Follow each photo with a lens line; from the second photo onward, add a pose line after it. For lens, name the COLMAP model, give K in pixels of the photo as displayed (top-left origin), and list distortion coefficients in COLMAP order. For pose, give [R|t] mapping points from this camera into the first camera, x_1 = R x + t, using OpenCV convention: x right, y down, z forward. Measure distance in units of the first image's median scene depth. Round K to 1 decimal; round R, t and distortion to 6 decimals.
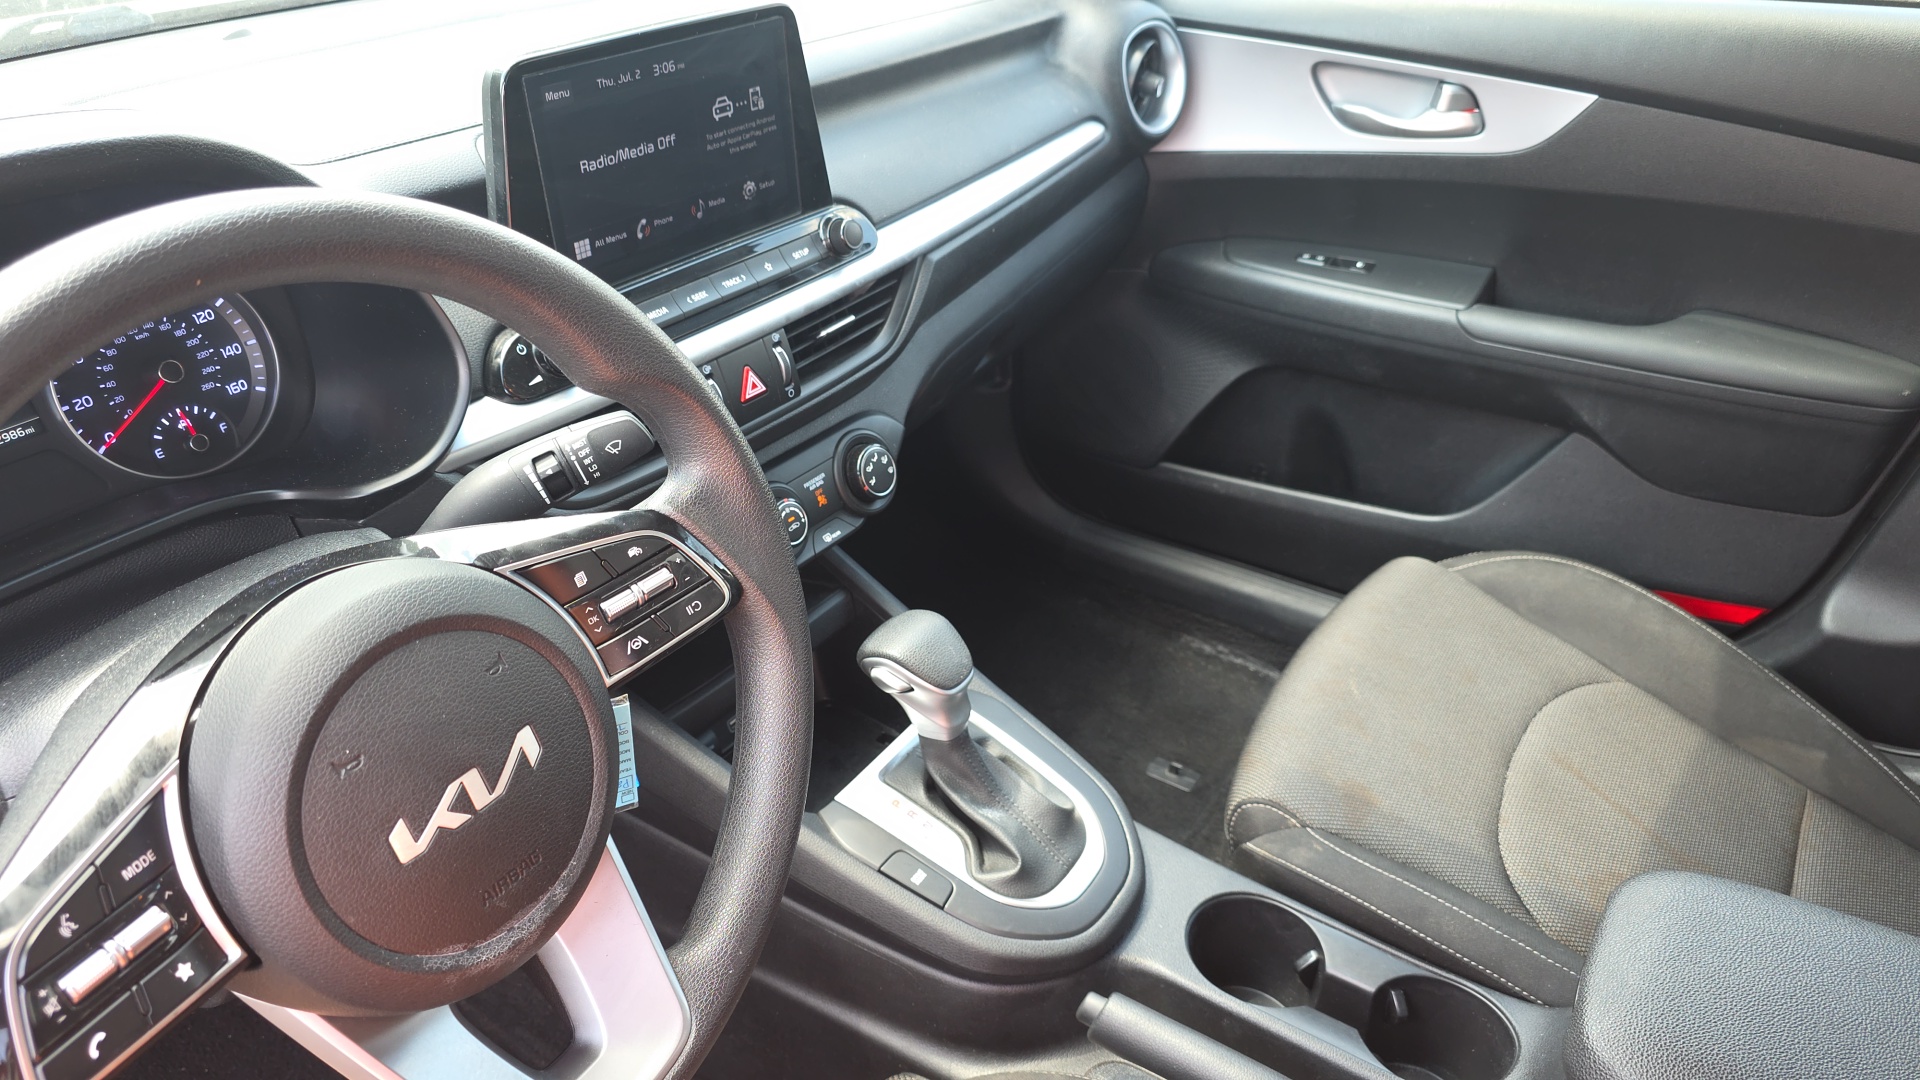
lens RADIAL K [[1314.3, 0, 931.6], [0, 1314.3, 536.6], [0, 0, 1]] dist [0.054024, -0.061040]
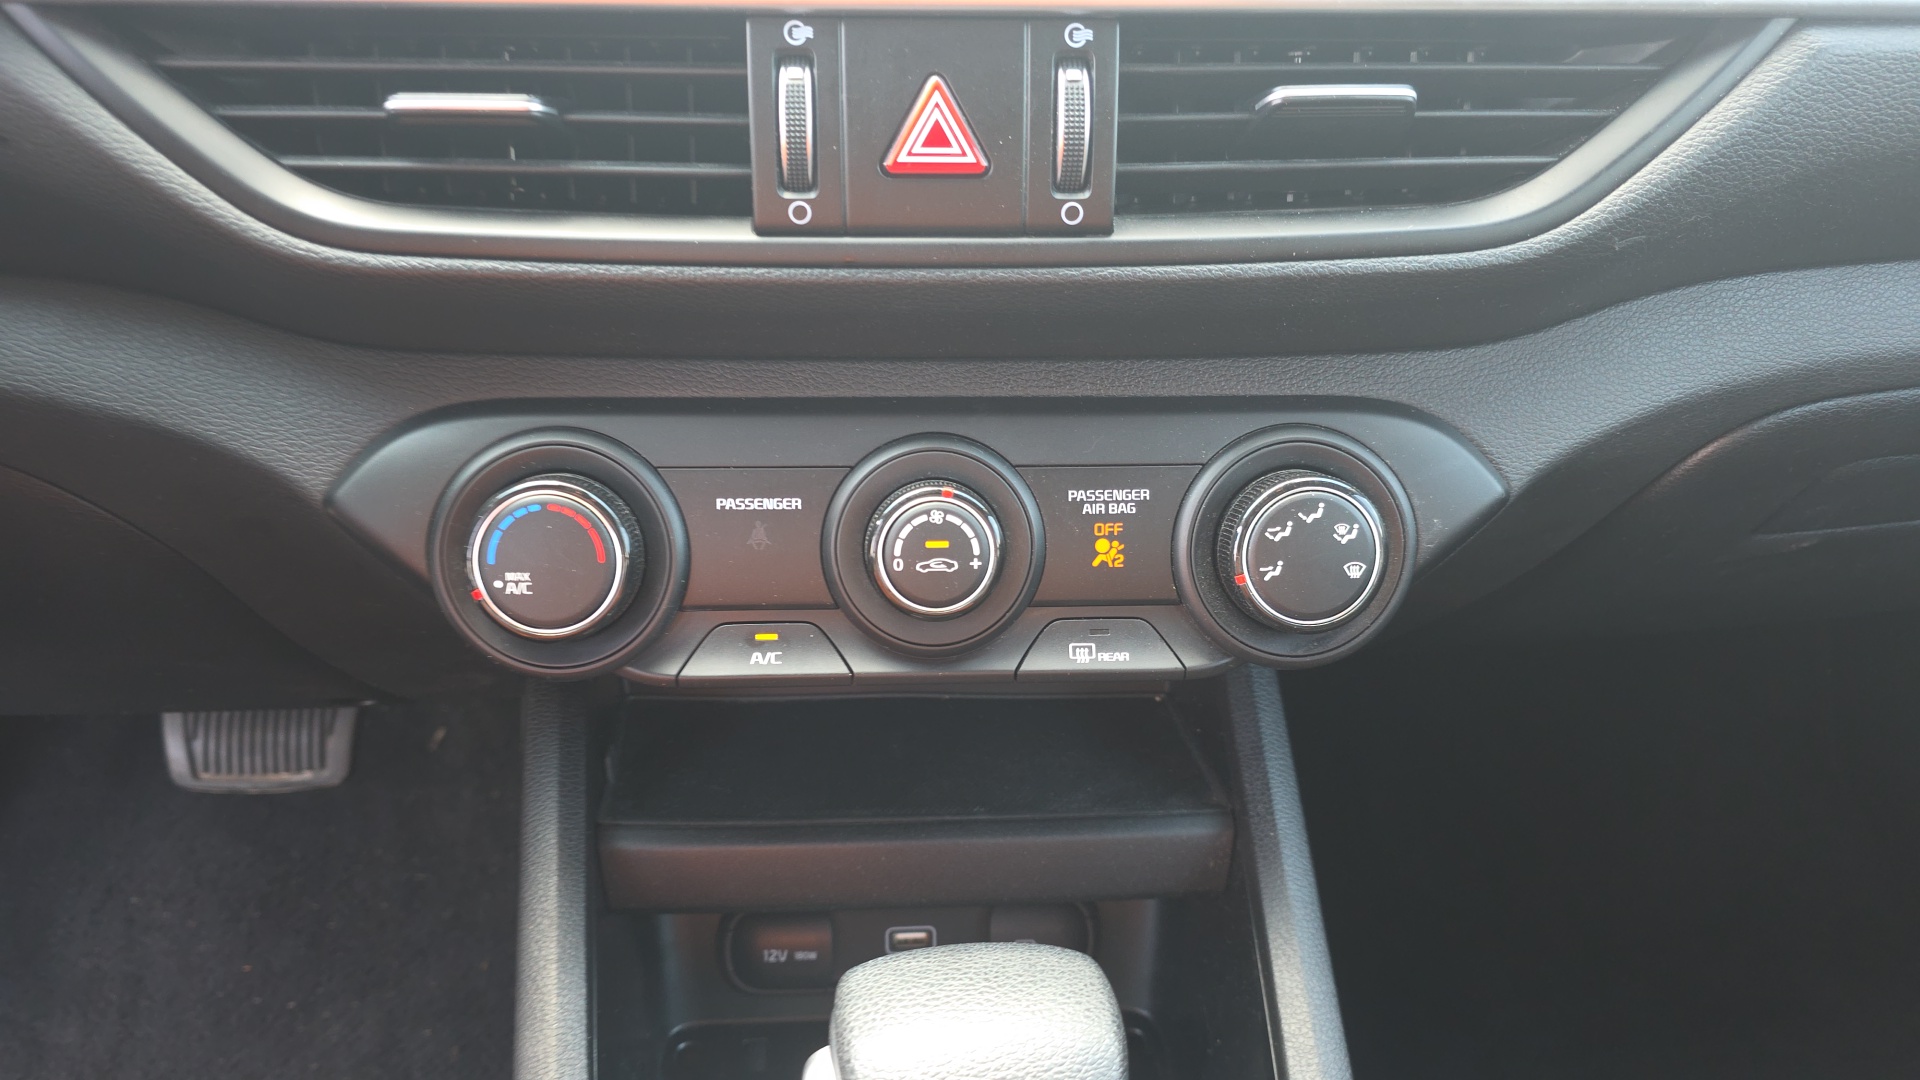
lens RADIAL K [[1314.3, 0, 957.8], [0, 1314.3, 549.5], [0, 0, 1]] dist [0.054024, -0.061040]
pose [[0.643385, 0.399267, -0.653178, 0.141191], [-0.421191, 0.897095, 0.133490, -0.065409], [0.639261, 0.189228, 0.745345, 0.757491]]
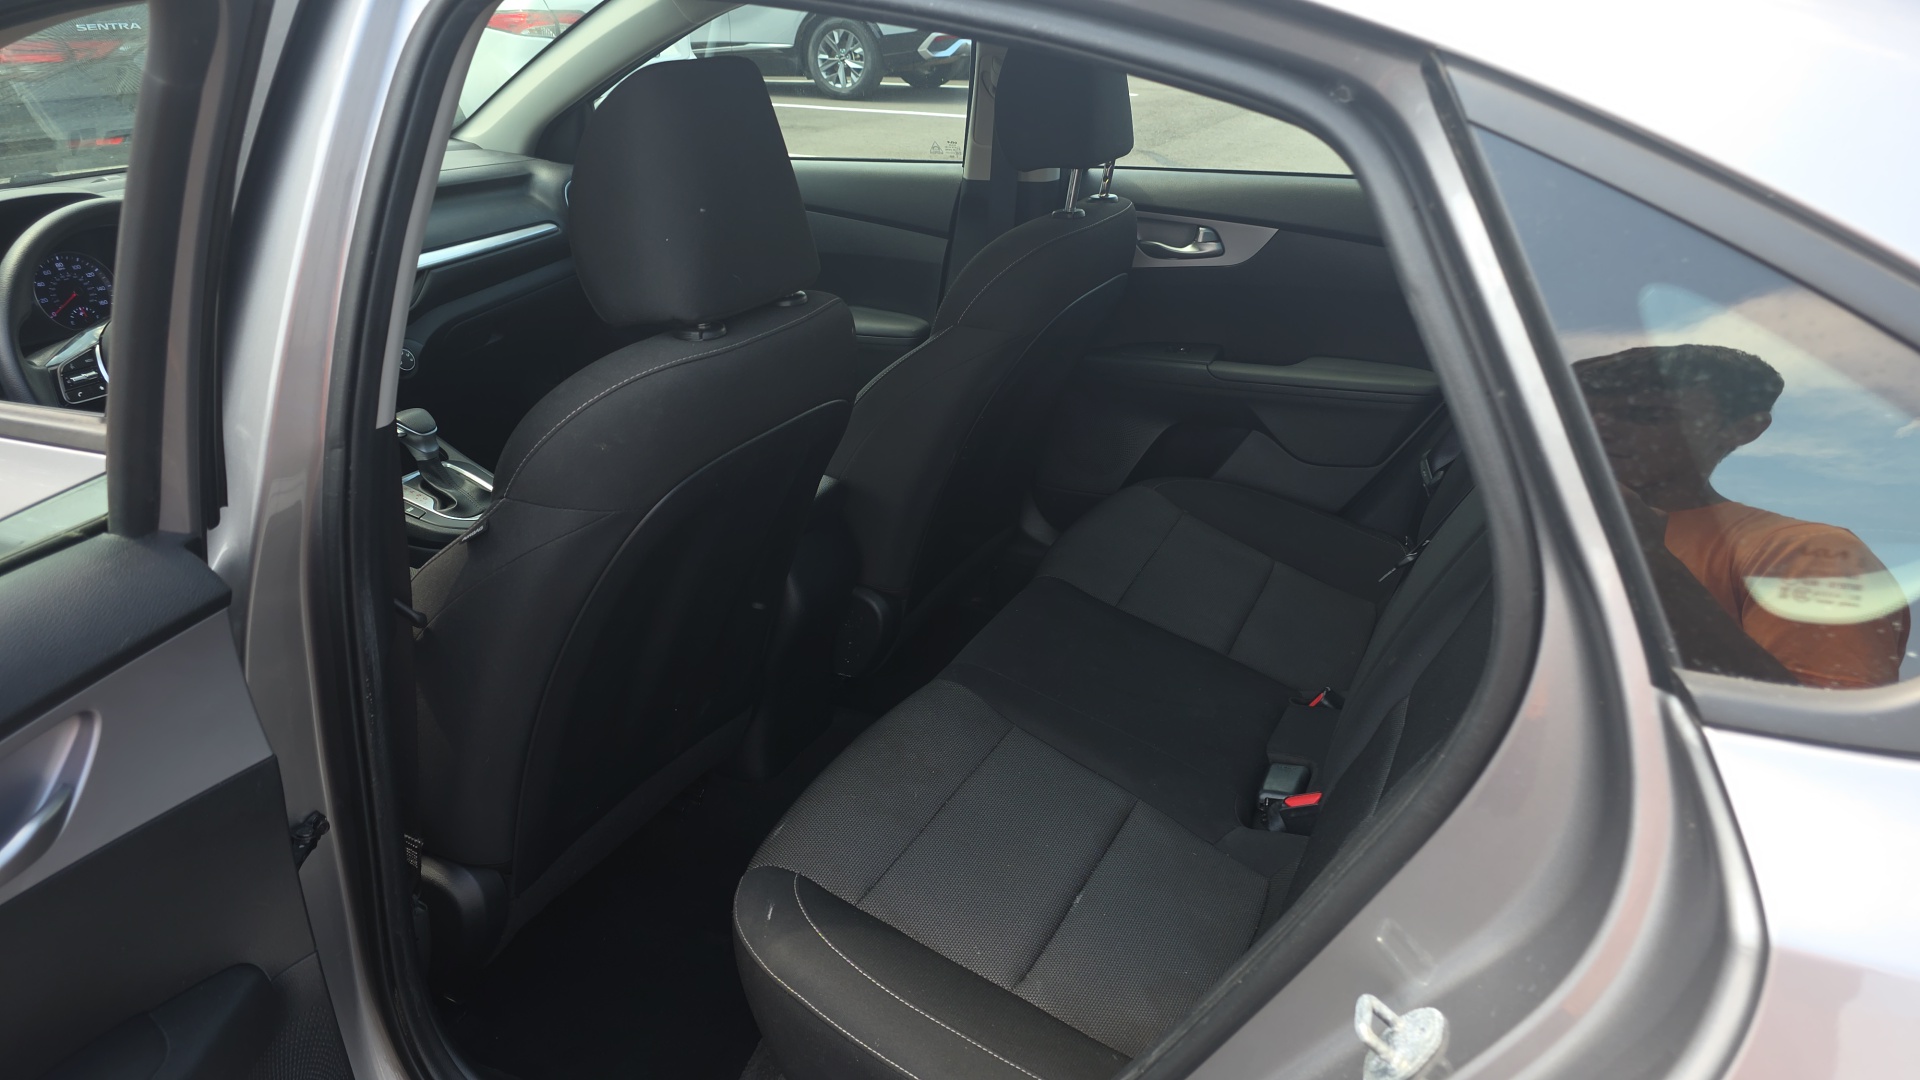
lens RADIAL K [[1306.0, 0, 989.9], [0, 1306.0, 558.4], [0, 0, 1]] dist [0.021059, -0.010041]
pose [[0.987626, -0.058363, 0.145564, 0.678899], [0.074981, 0.990941, -0.111420, 0.690155], [-0.137742, 0.120956, 0.983055, -1.477354]]
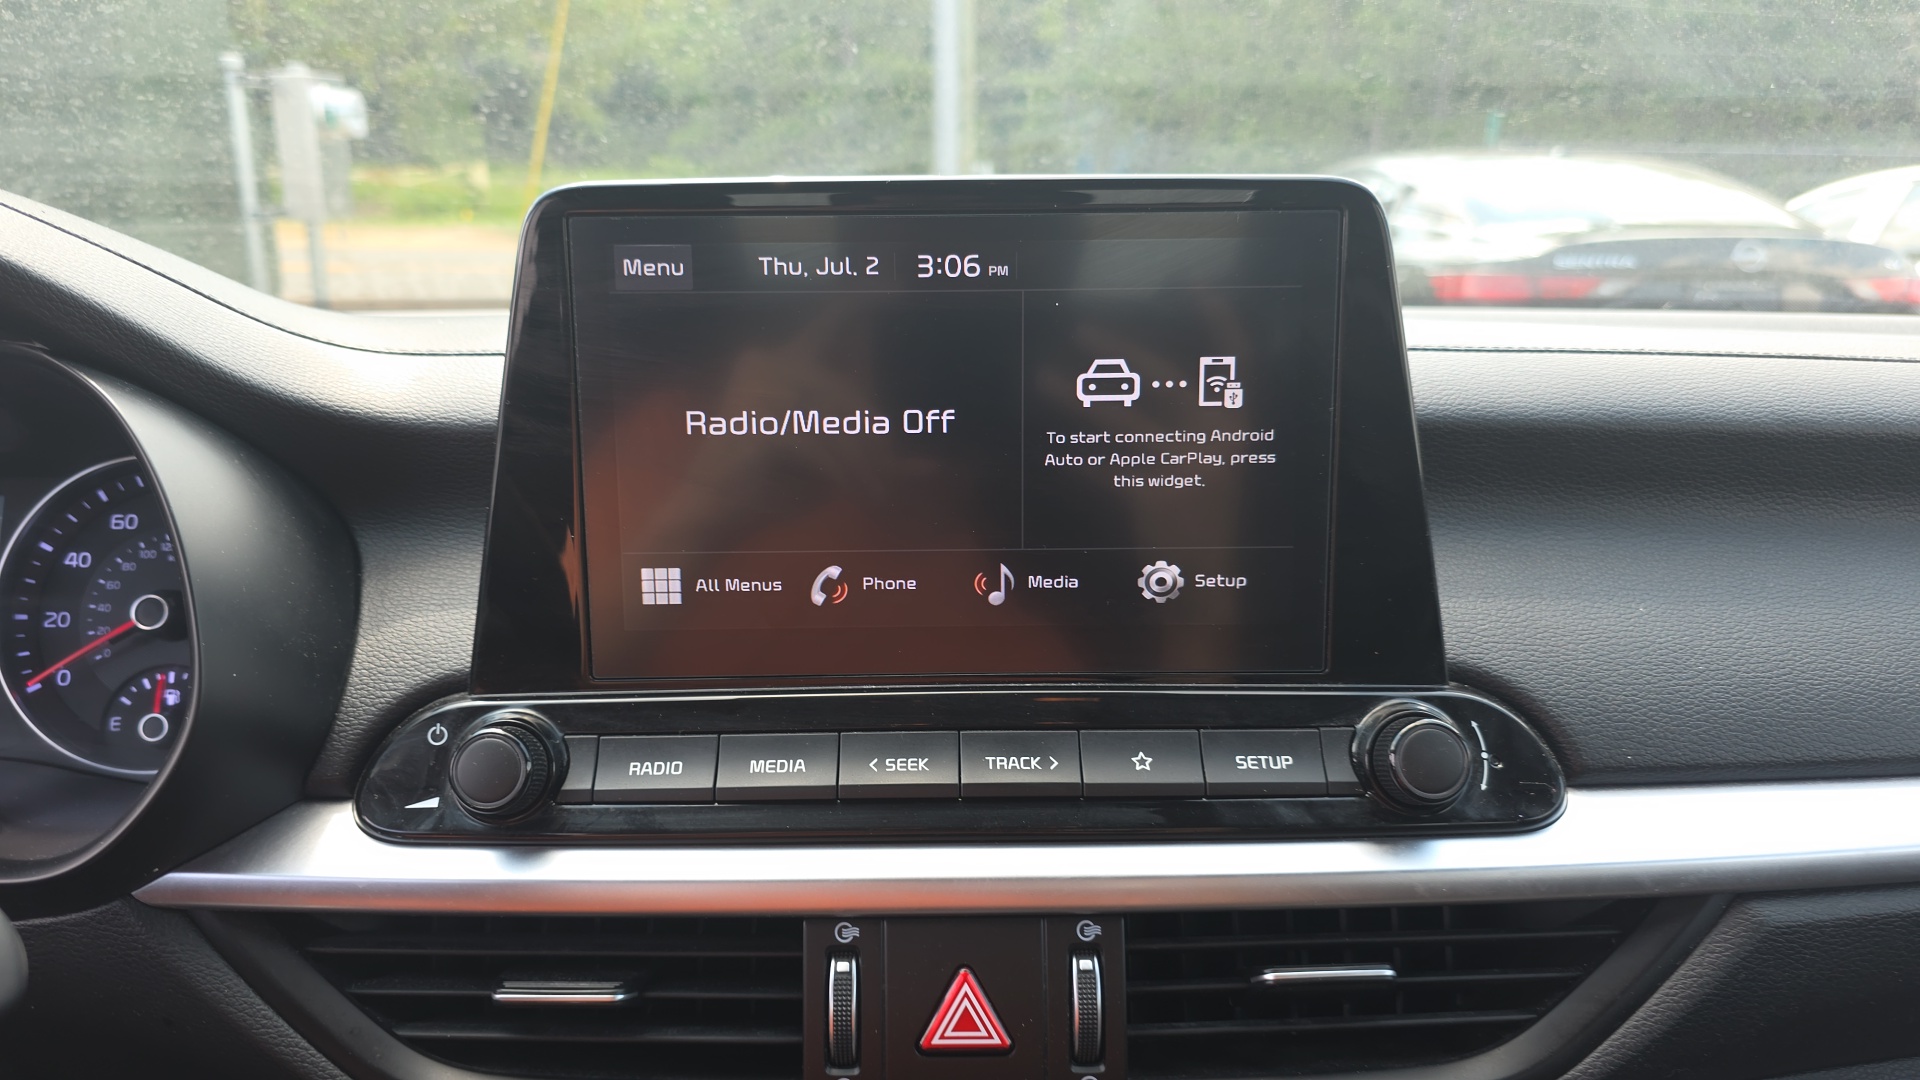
lens RADIAL K [[1314.3, 0, 941.5], [0, 1314.3, 533.9], [0, 0, 1]] dist [0.054024, -0.061040]
pose [[0.603559, 0.152317, -0.782634, 0.149061], [-0.417810, 0.896441, -0.147745, -0.183696], [0.679081, 0.416165, 0.604695, 0.688487]]
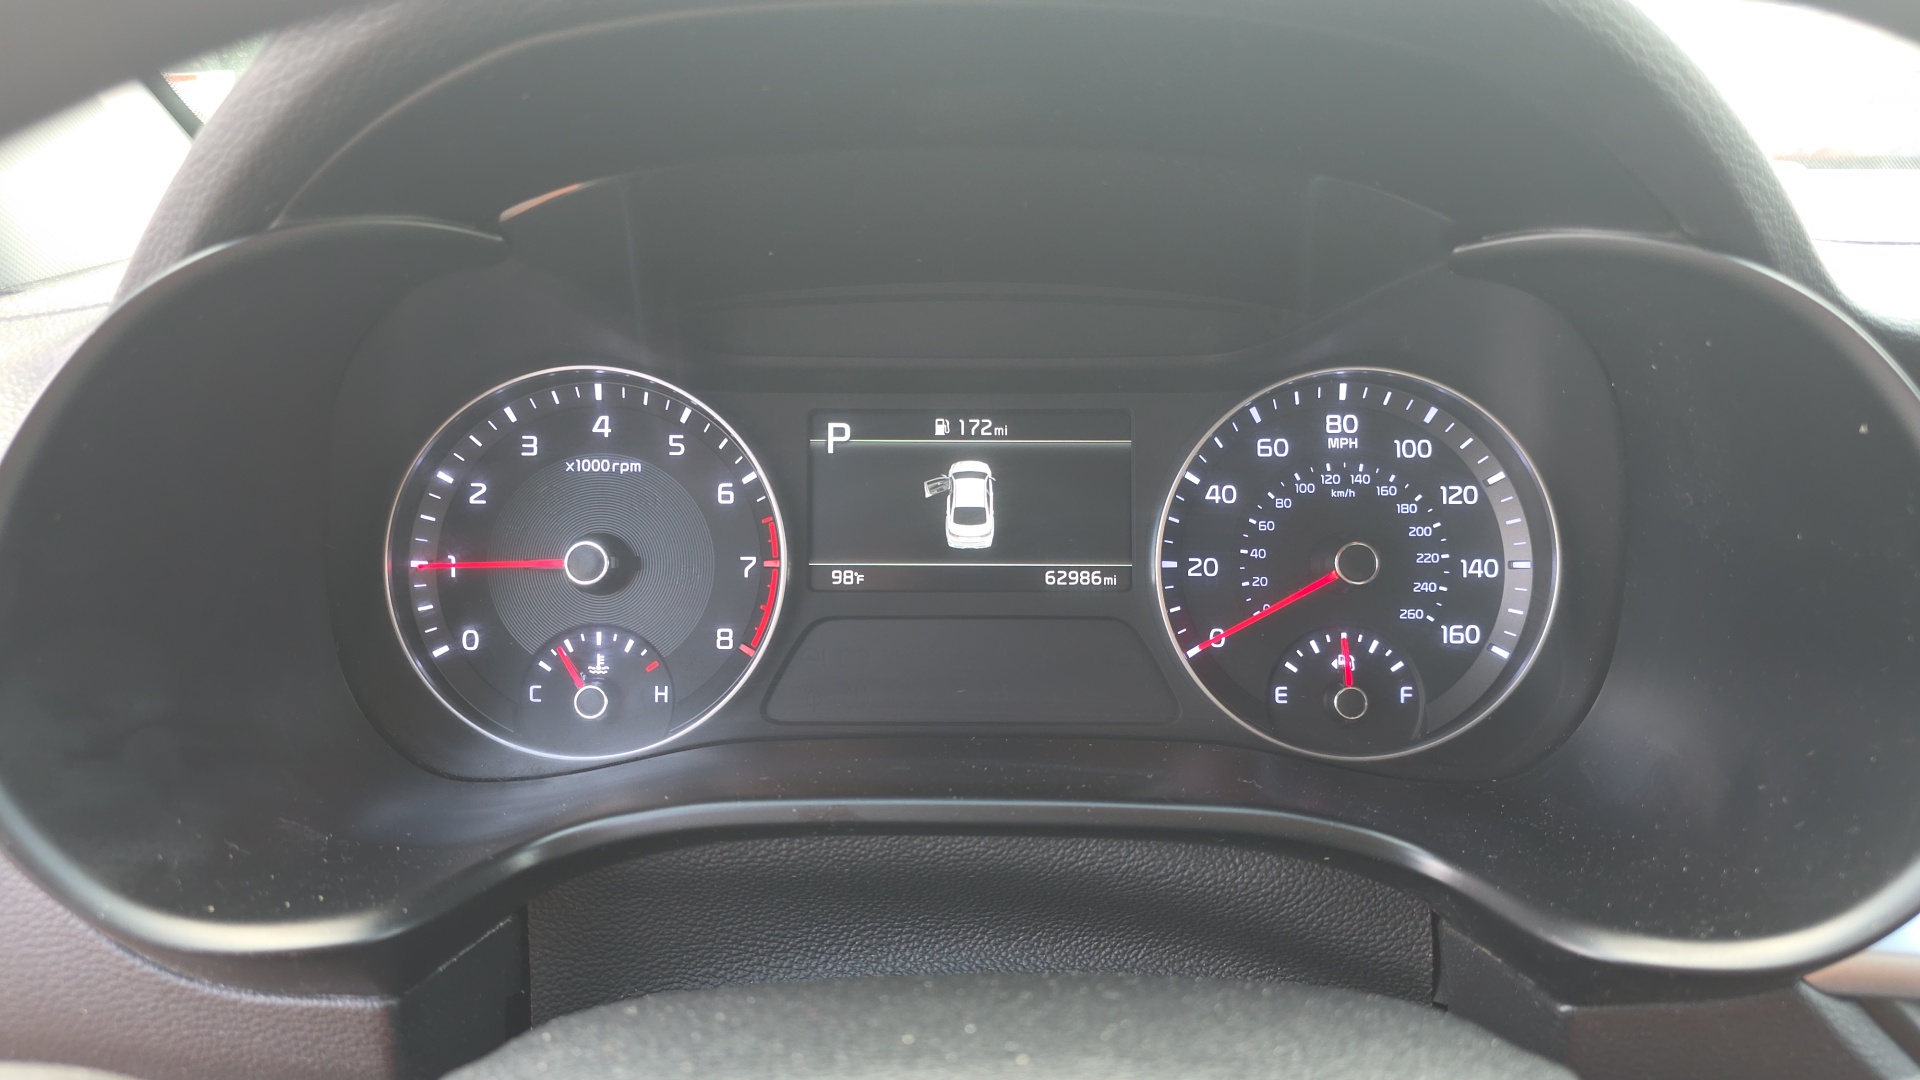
lens RADIAL K [[1314.3, 0, 956.1], [0, 1314.3, 523.7], [0, 0, 1]] dist [0.054024, -0.061040]
pose [[0.558130, 0.233142, -0.796327, -0.193411], [-0.434415, 0.899777, -0.041043, -0.037052], [0.706948, 0.368844, 0.603473, 0.449006]]
